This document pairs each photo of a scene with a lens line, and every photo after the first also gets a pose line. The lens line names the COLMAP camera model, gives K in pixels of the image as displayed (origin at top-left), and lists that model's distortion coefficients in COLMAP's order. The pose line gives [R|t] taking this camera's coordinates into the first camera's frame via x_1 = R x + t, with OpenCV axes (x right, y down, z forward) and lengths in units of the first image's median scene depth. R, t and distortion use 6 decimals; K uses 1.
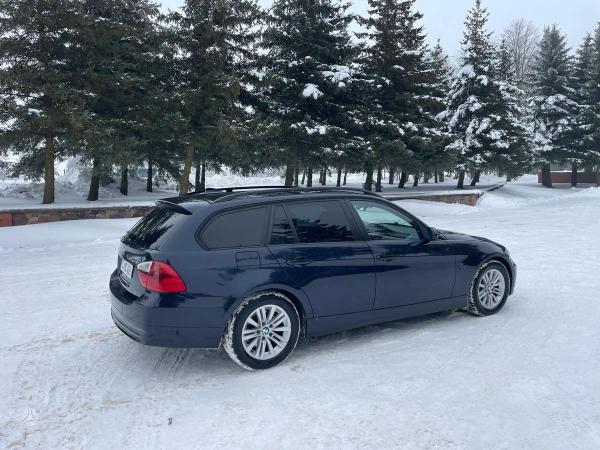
lens RADIAL K [[446.4, 0, 299.4], [0, 446.4, 227.2], [0, 0, 1]] dist [0.064721, -0.077310]
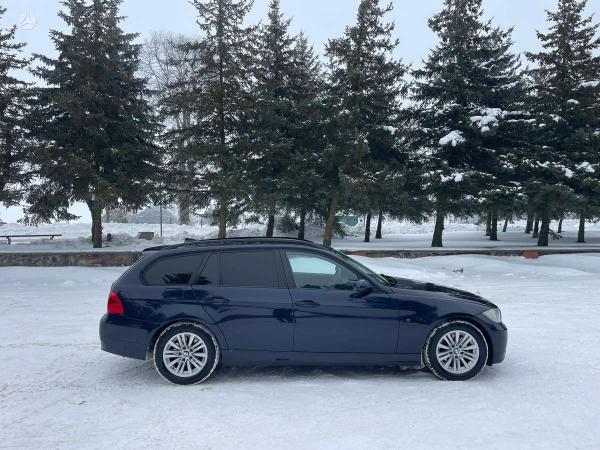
lens RADIAL K [[446.4, 0, 295.6], [0, 446.4, 226.0], [0, 0, 1]] dist [0.064721, -0.077310]
pose [[0.881381, 0.003435, -0.472393, 0.170361], [-0.052691, 0.994449, -0.091080, -0.005564], [0.469458, 0.105167, 0.876670, 0.000599]]
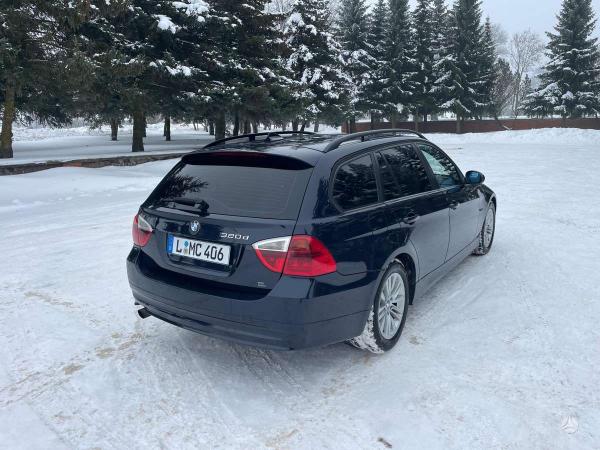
lens RADIAL K [[446.4, 0, 300.5], [0, 446.4, 227.9], [0, 0, 1]] dist [0.064721, -0.077310]
pose [[0.906828, -0.101401, 0.409122, -0.118721], [0.057295, 0.991277, 0.118693, -0.003886], [-0.417588, -0.084194, 0.904727, 0.070828]]
